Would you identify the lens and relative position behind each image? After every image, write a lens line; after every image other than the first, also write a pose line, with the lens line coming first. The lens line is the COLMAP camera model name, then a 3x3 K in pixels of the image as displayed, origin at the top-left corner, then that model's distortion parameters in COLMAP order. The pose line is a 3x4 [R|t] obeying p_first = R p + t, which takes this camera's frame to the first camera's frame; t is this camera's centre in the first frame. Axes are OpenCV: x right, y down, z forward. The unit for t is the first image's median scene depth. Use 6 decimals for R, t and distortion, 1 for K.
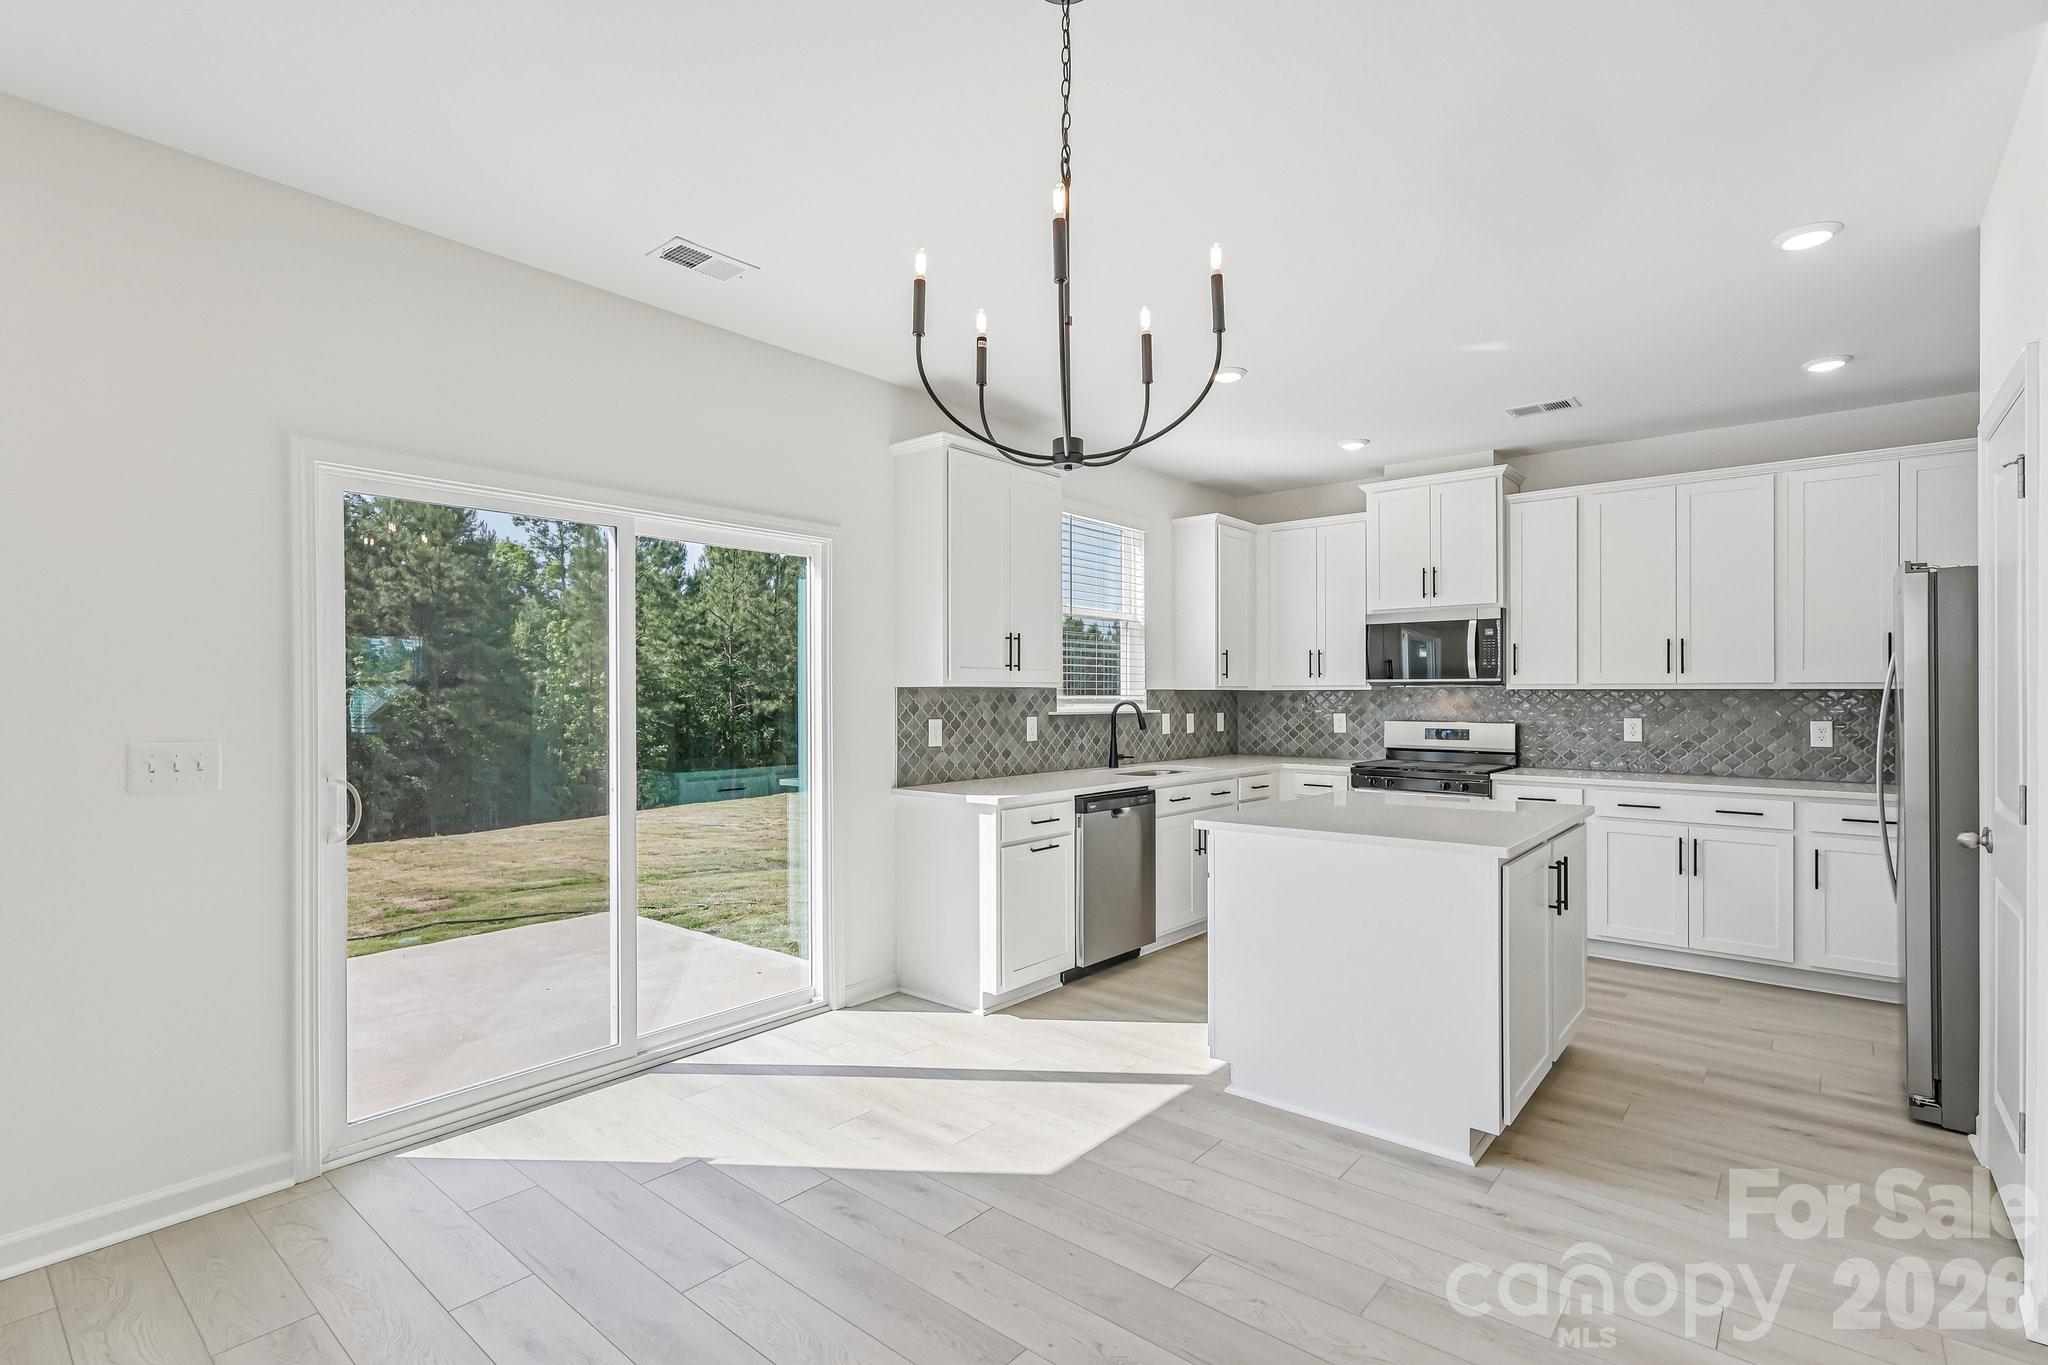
lens RADIAL K [[953.6, 0, 1020.7], [0, 953.6, 687.0], [0, 0, 1]] dist [0.003265, -0.000497]
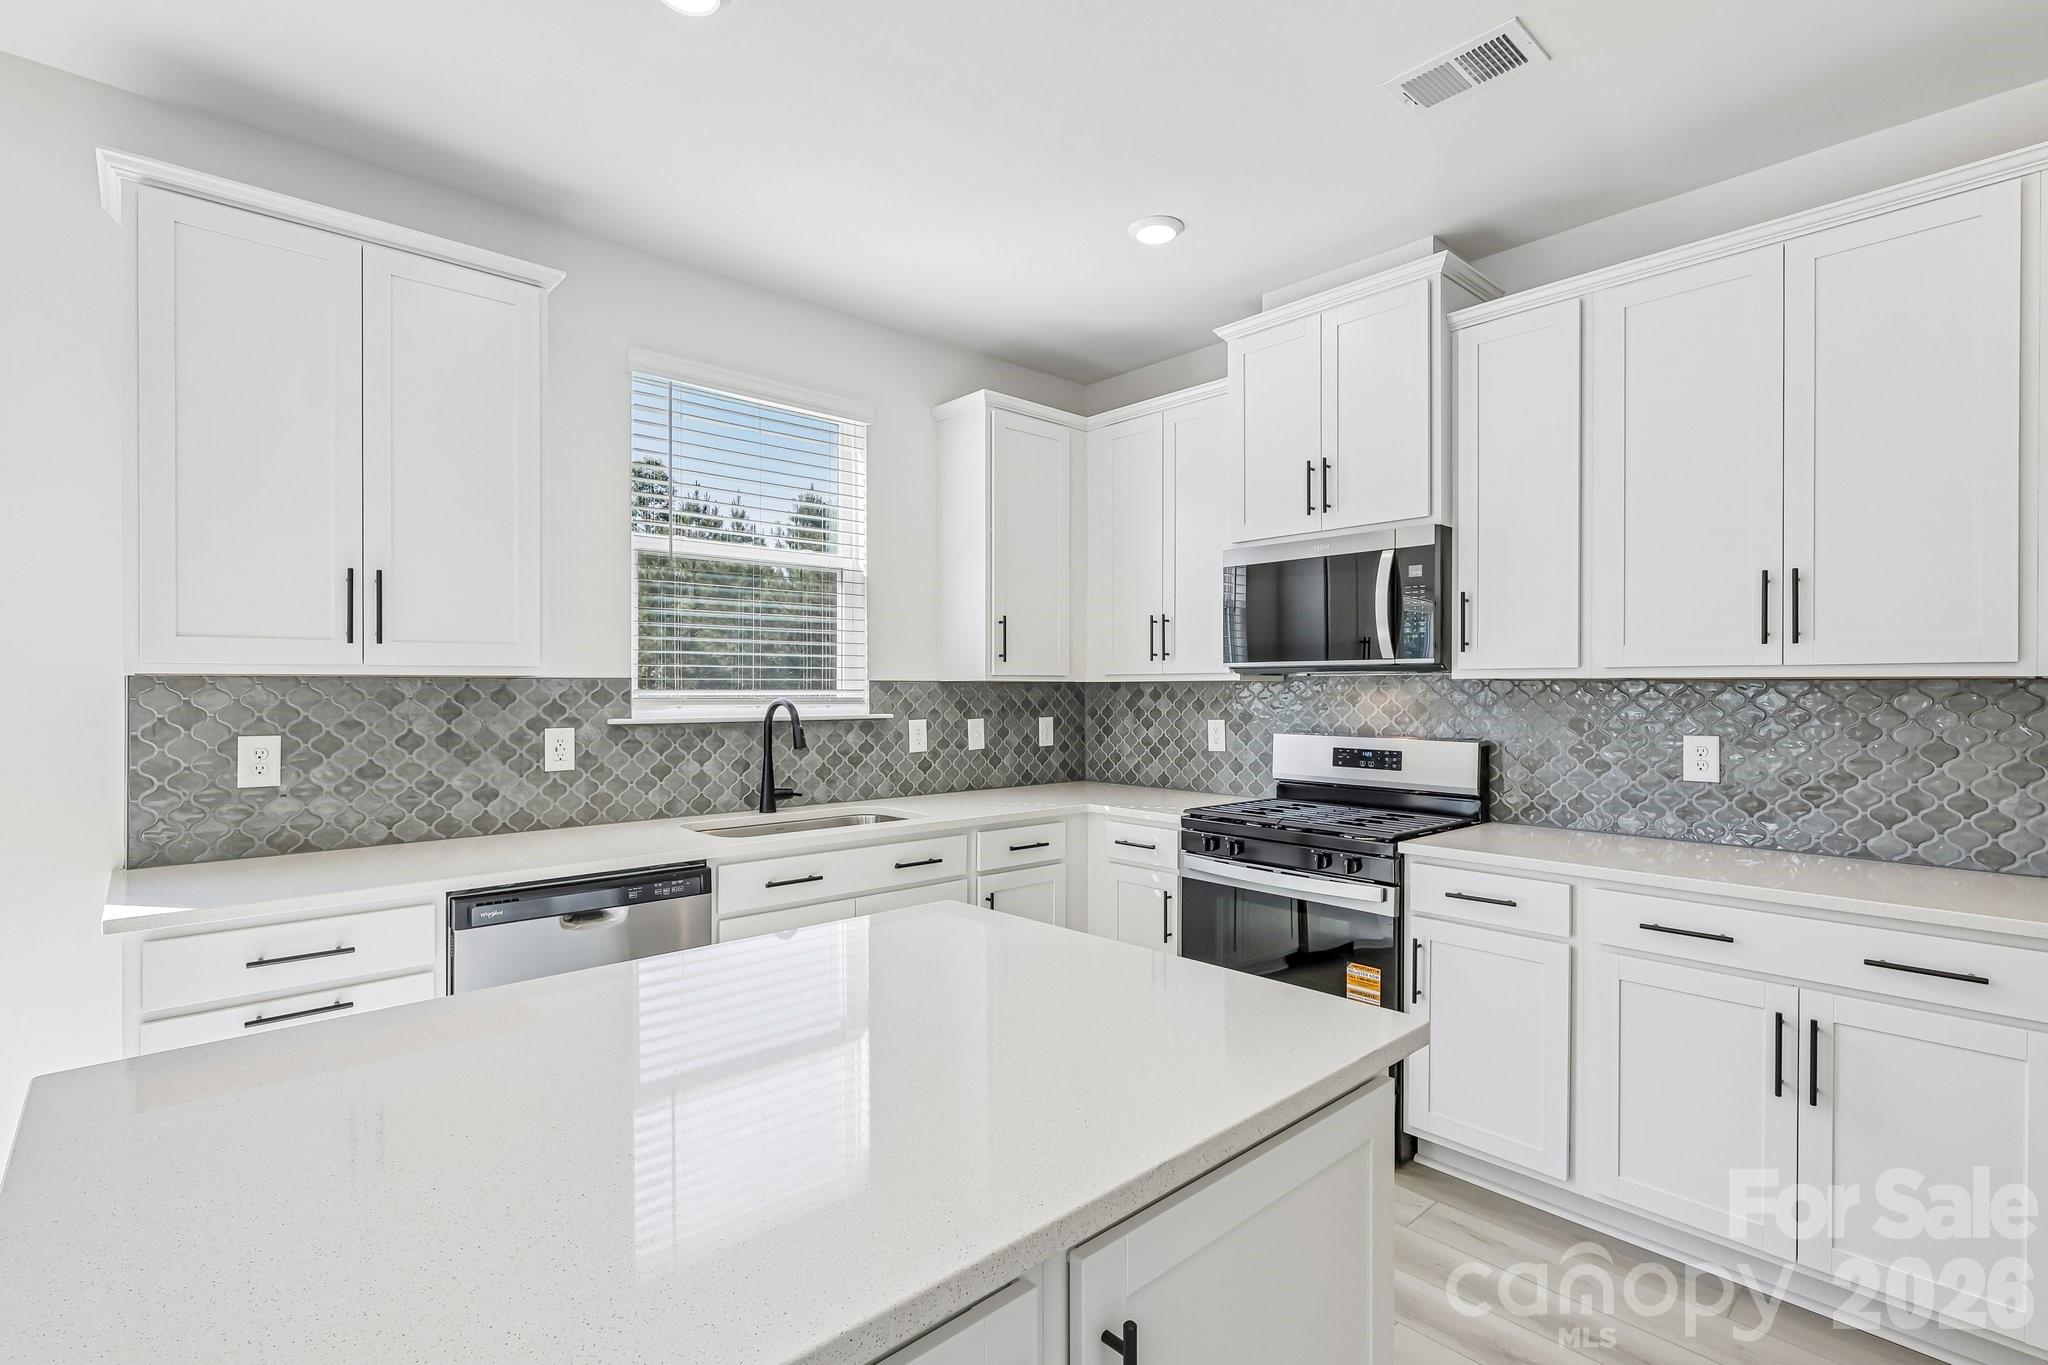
lens RADIAL K [[953.6, 0, 1030.8], [0, 953.6, 688.3], [0, 0, 1]] dist [0.003265, -0.000497]
pose [[0.992381, -0.000106, -0.123206, 0.367407], [0.001160, 0.999963, 0.008483, 0.003020], [0.123201, -0.008561, 0.992345, 0.475193]]
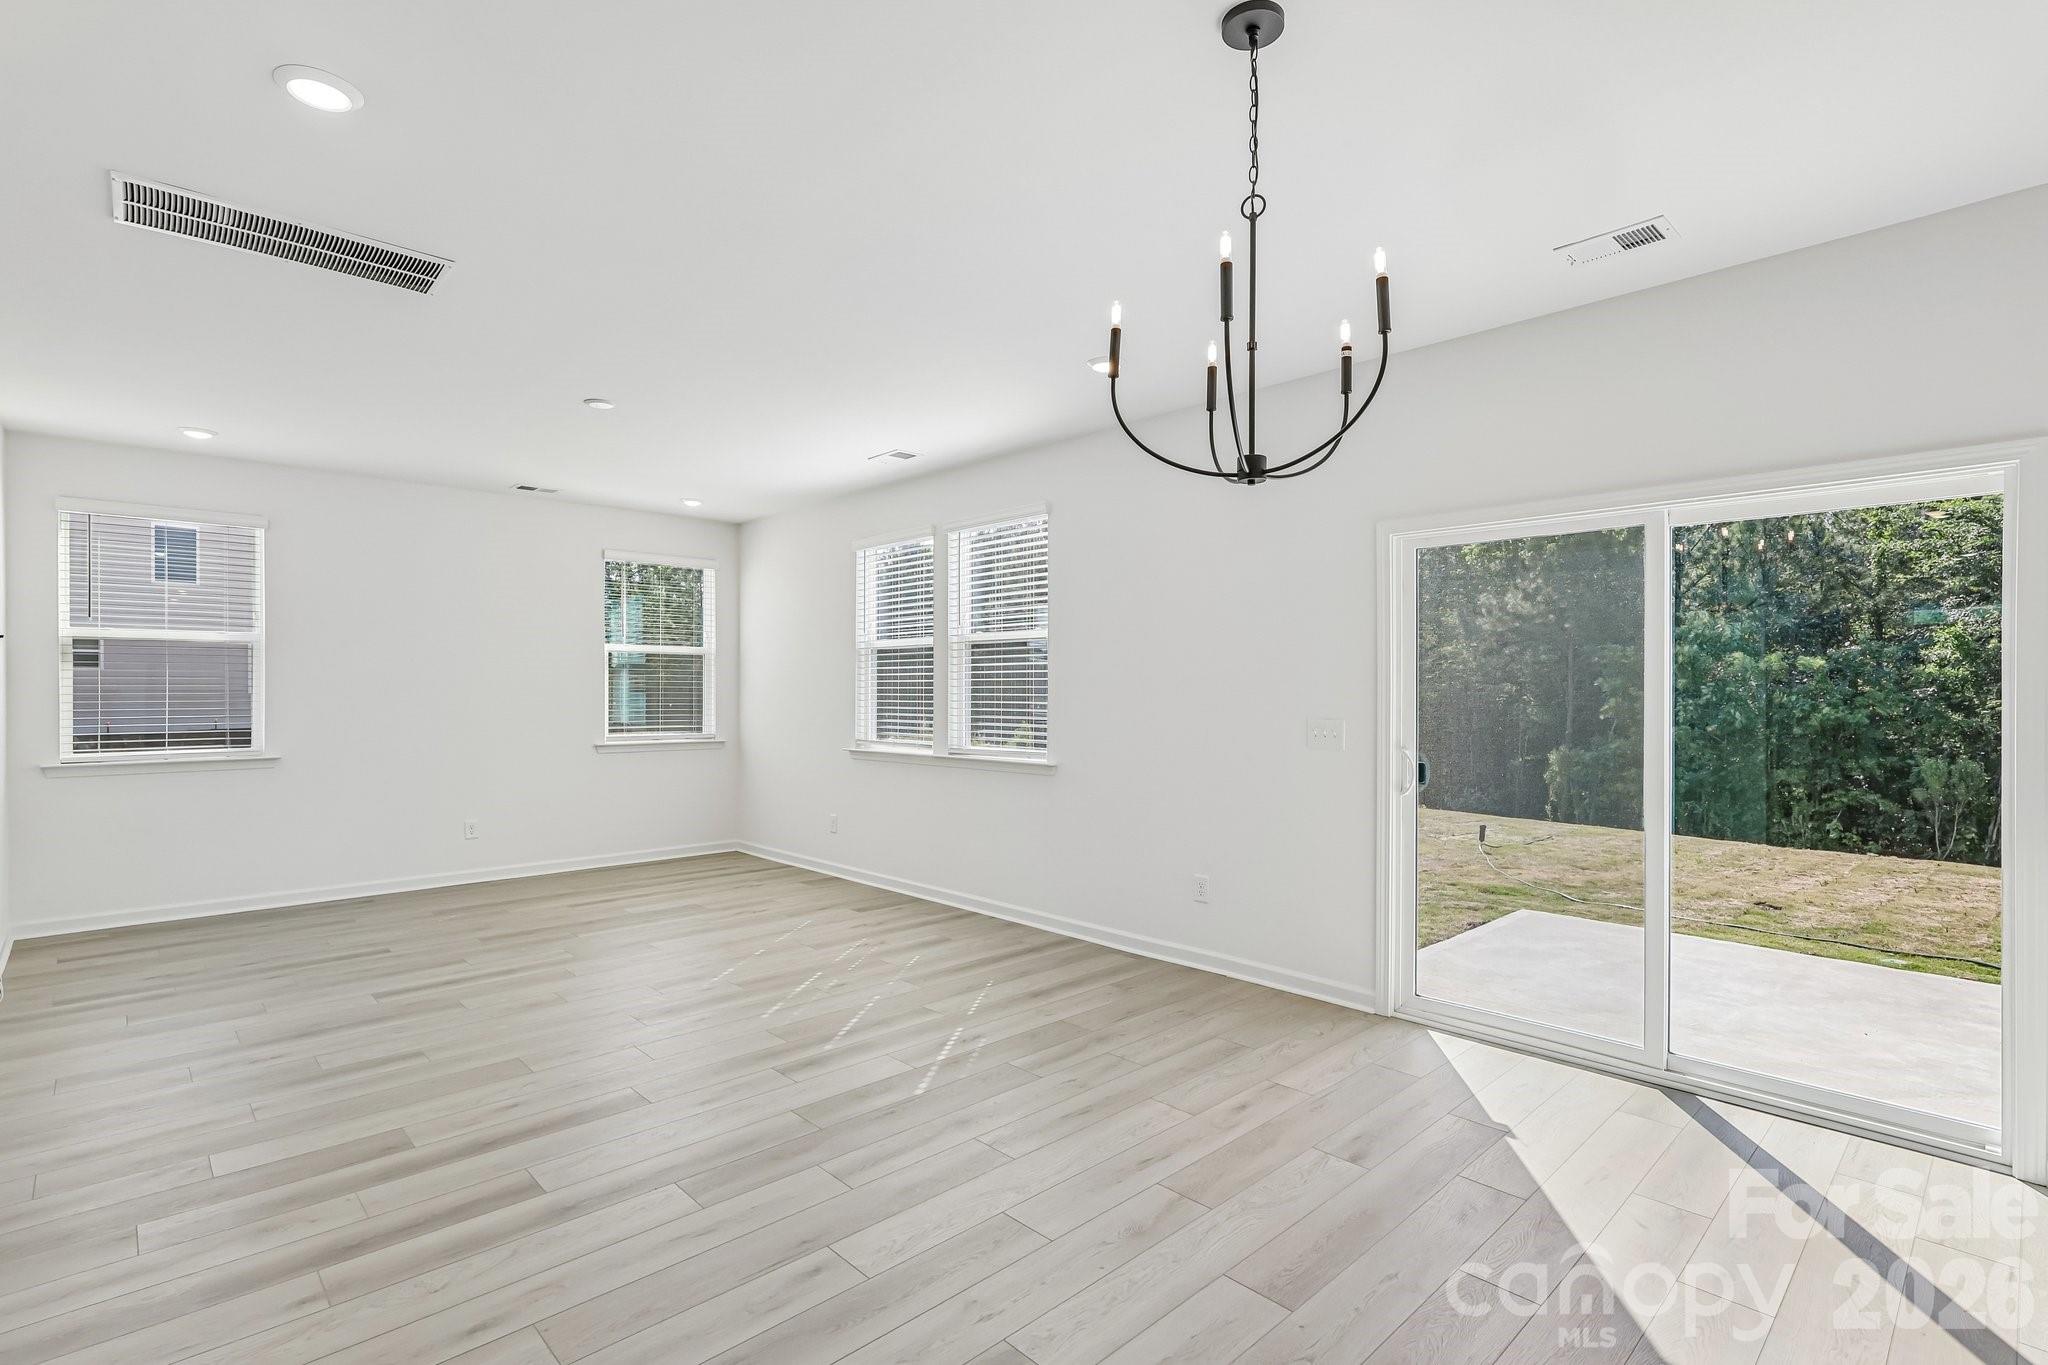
lens RADIAL K [[953.6, 0, 1020.4], [0, 953.6, 689.2], [0, 0, 1]] dist [0.003265, -0.000497]
pose [[-0.102087, -0.000337, -0.994775, 0.432717], [0.003631, 0.999993, -0.000712, 0.002944], [0.994769, -0.003684, -0.102085, 0.322919]]
